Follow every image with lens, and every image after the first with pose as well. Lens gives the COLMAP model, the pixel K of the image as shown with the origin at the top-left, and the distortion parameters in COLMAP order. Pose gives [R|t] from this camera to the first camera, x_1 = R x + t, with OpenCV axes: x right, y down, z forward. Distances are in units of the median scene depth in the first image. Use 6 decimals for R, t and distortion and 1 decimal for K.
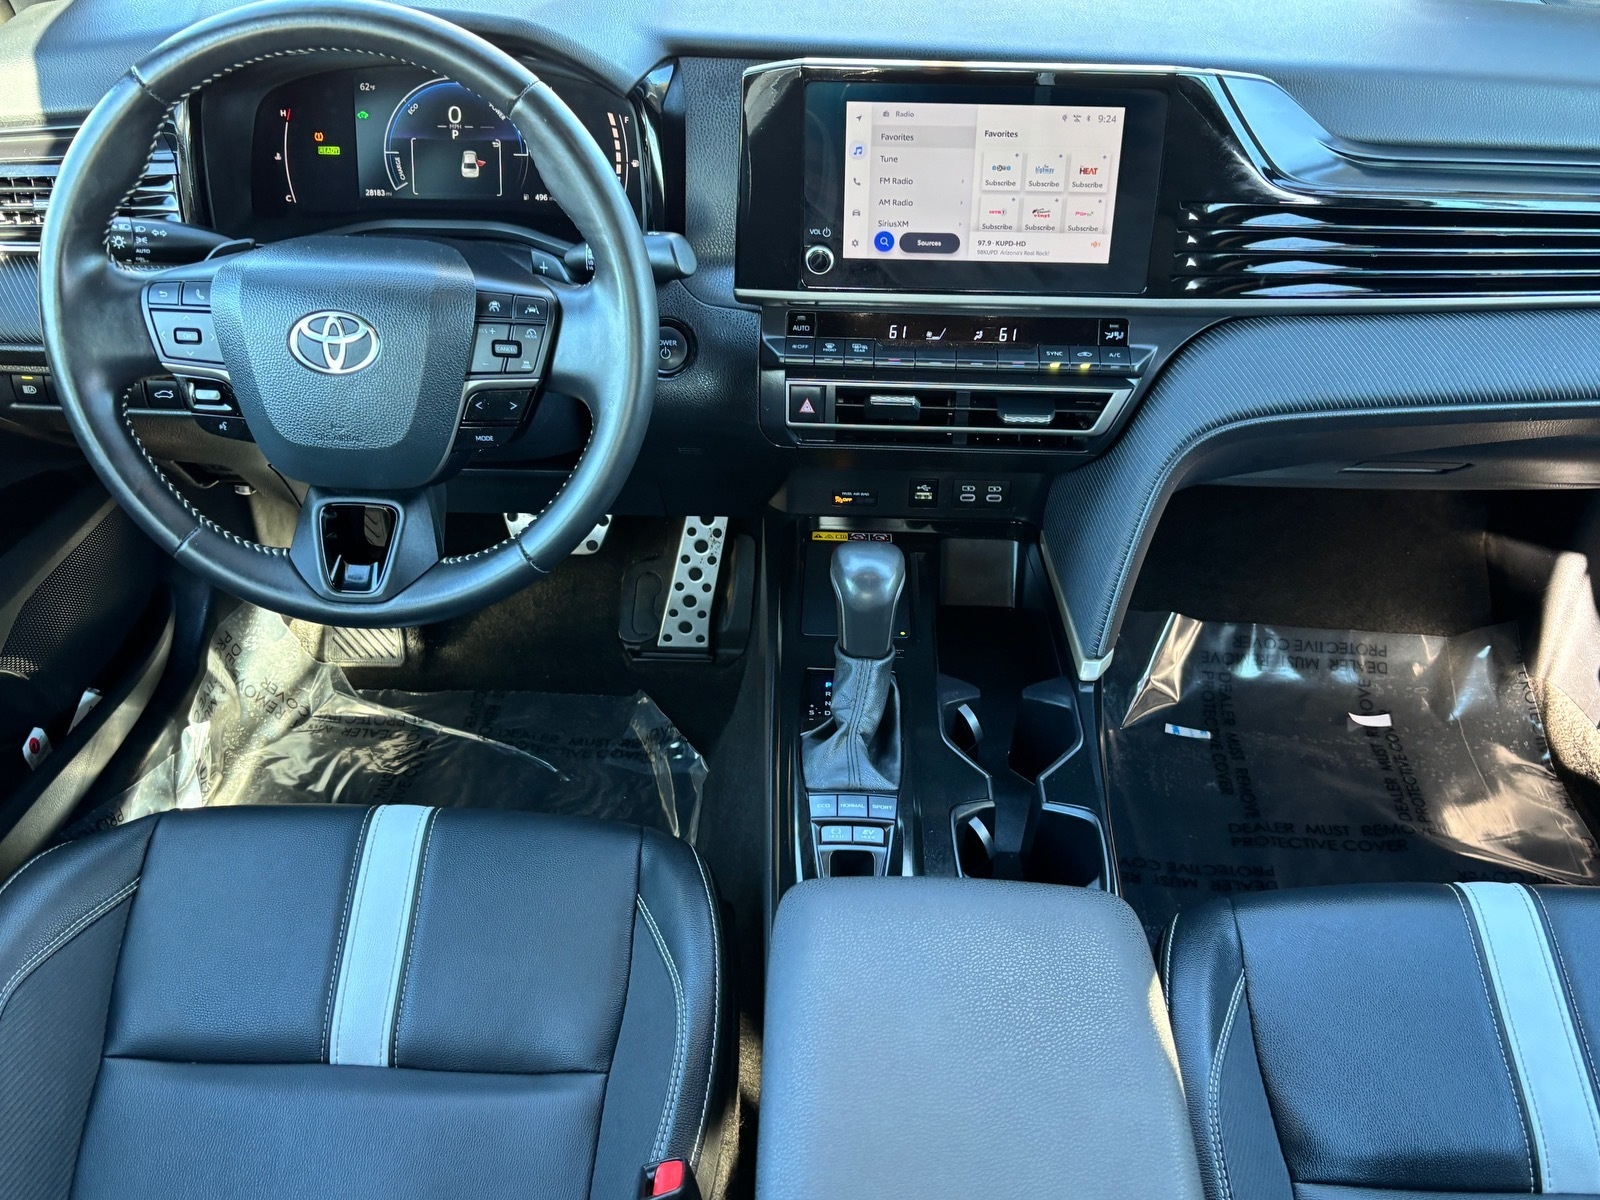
lens RADIAL K [[1467.0, 0, 805.9], [0, 1467.0, 612.7], [0, 0, 1]] dist [0.061854, -0.154240]
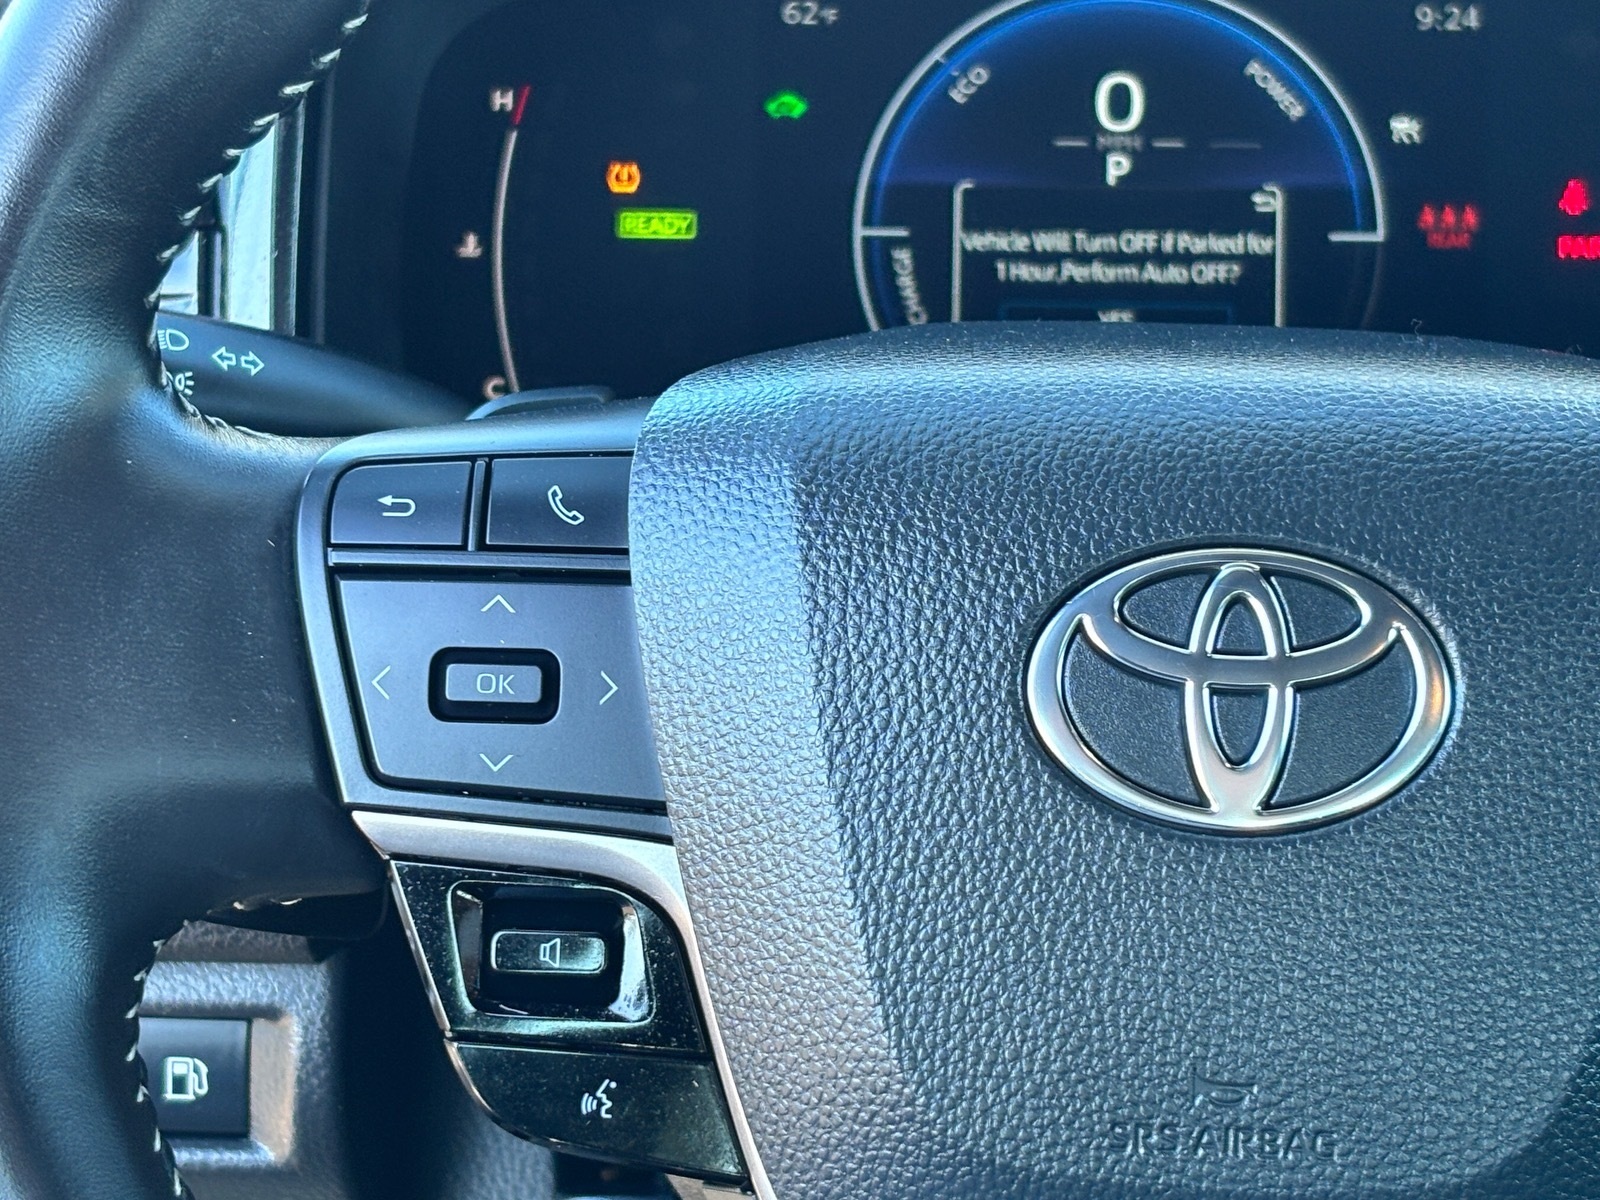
lens RADIAL K [[3635.3, 0, 800.0], [0, 3635.3, 600.0], [0, 0, 1]] dist [0.380665, -0.375458]
pose [[0.999981, 0.001662, 0.005872, -0.323955], [0.000543, 0.934163, -0.356846, -0.002213], [-0.006079, 0.356843, 0.934145, 0.413270]]
